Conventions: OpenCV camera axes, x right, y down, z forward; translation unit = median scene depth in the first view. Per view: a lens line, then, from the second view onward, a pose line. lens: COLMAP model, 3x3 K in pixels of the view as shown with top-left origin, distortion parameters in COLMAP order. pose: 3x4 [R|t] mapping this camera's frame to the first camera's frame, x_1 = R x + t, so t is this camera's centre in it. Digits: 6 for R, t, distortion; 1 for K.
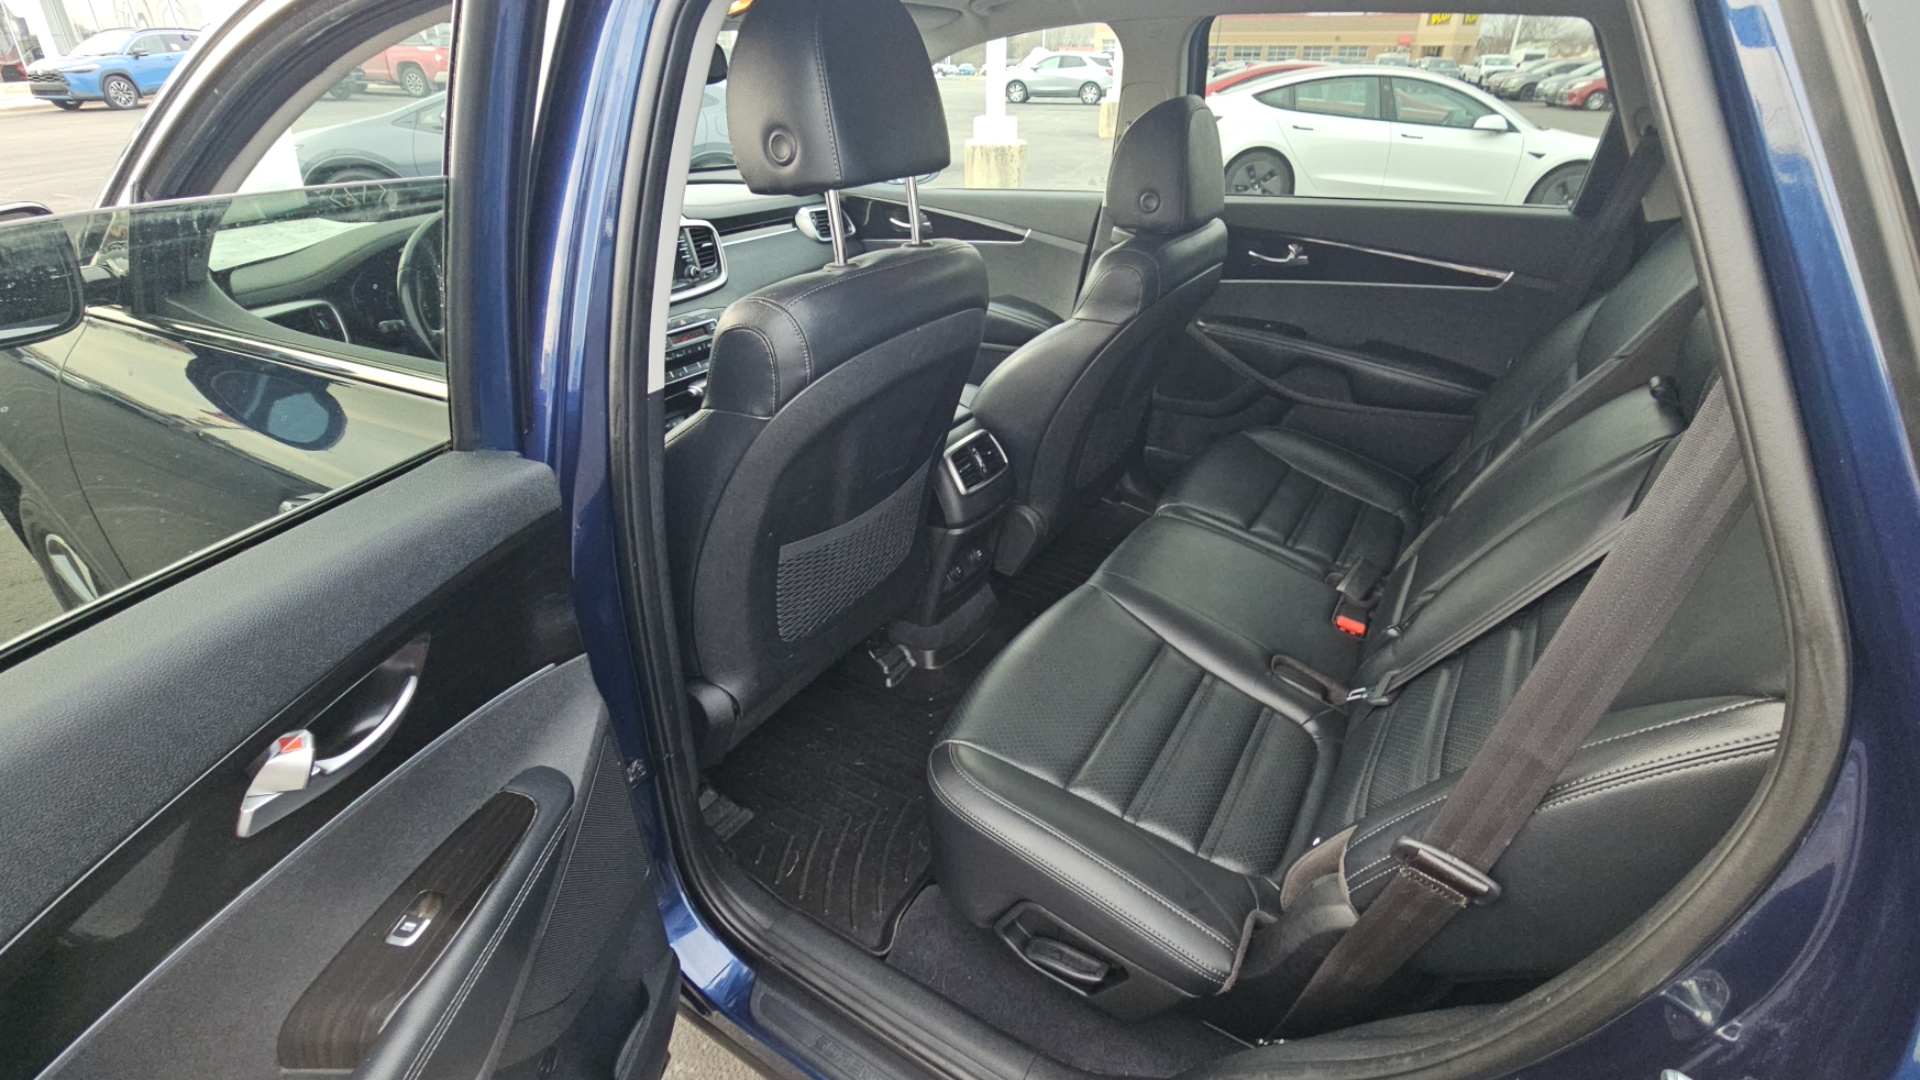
lens RADIAL K [[860.1, 0, 966.2], [0, 860.1, 543.8], [0, 0, 1]] dist [0.005873, -0.005666]
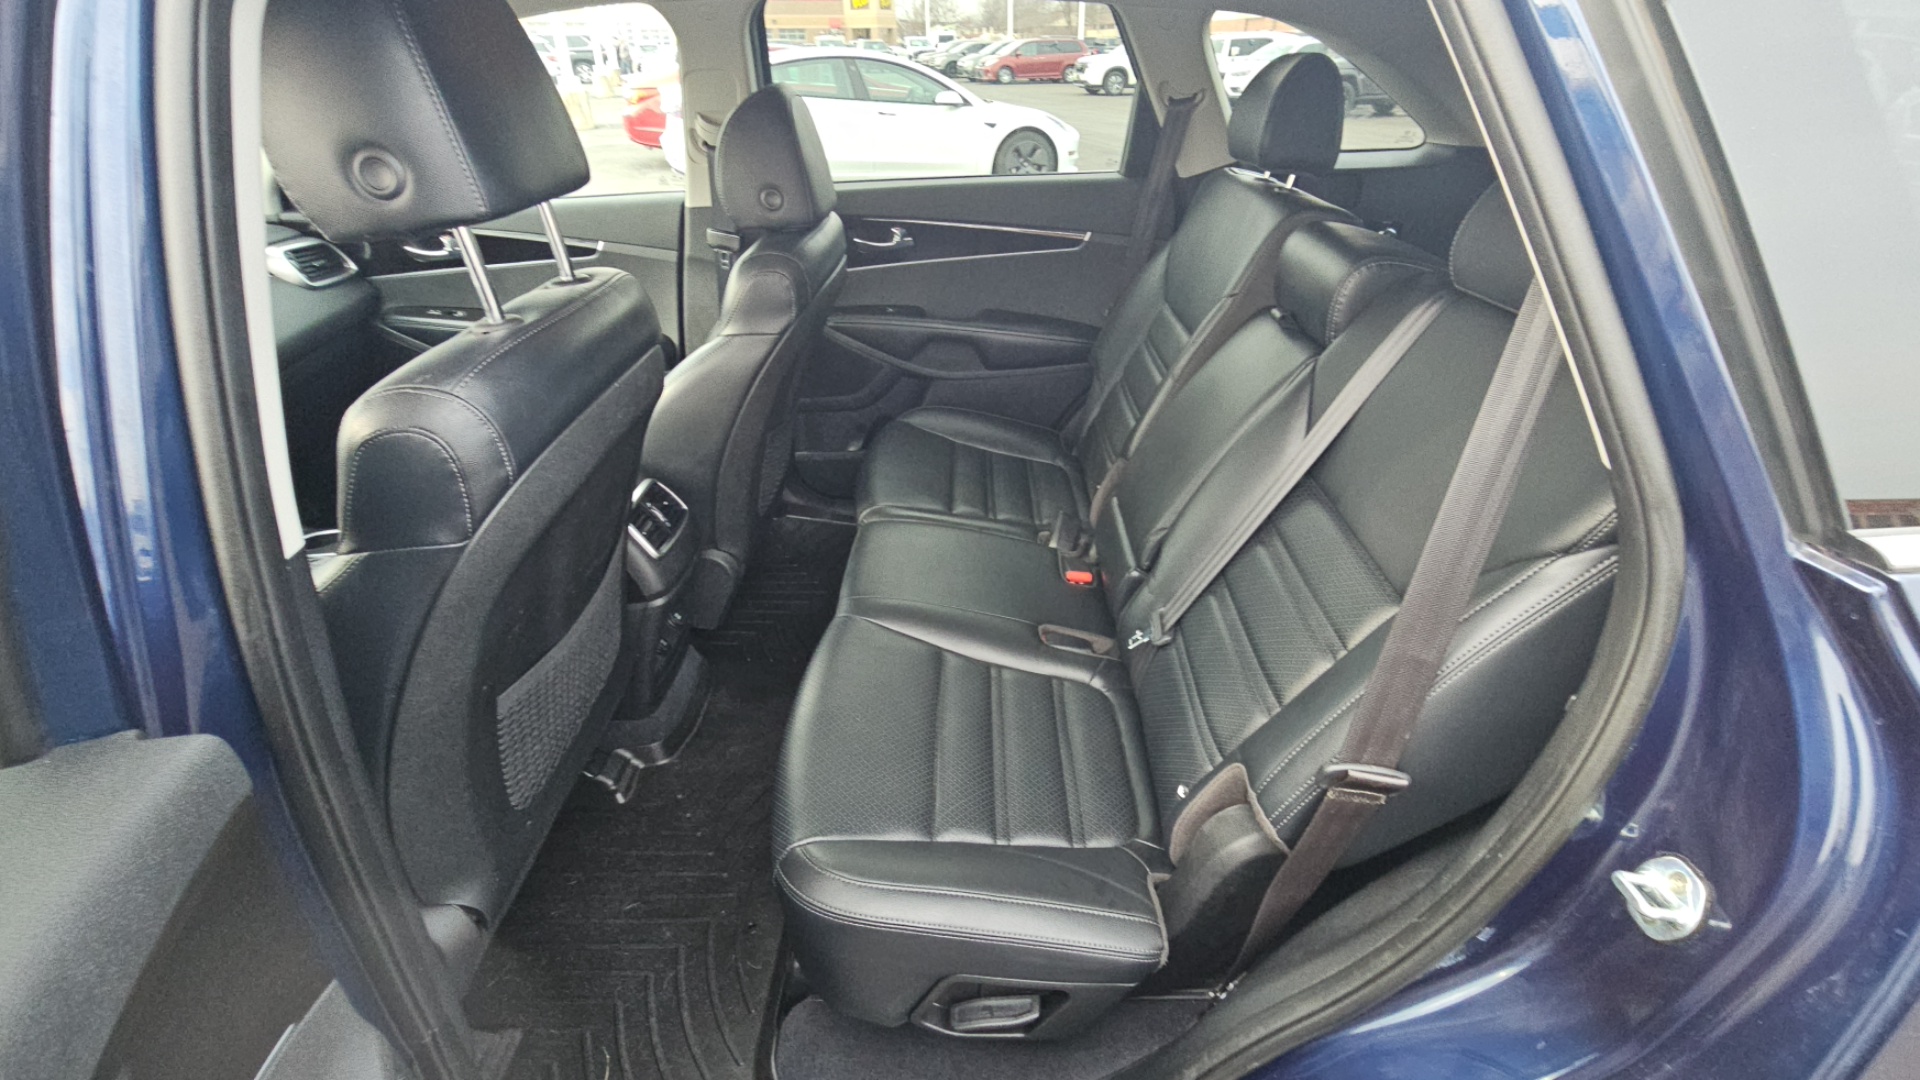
lens RADIAL K [[860.1, 0, 959.2], [0, 860.1, 544.8], [0, 0, 1]] dist [0.005873, -0.005666]
pose [[0.849798, -0.271696, 0.451690, -0.142795], [0.264599, 0.961014, 0.080249, -0.064652], [-0.455884, 0.051322, 0.888558, 0.110654]]
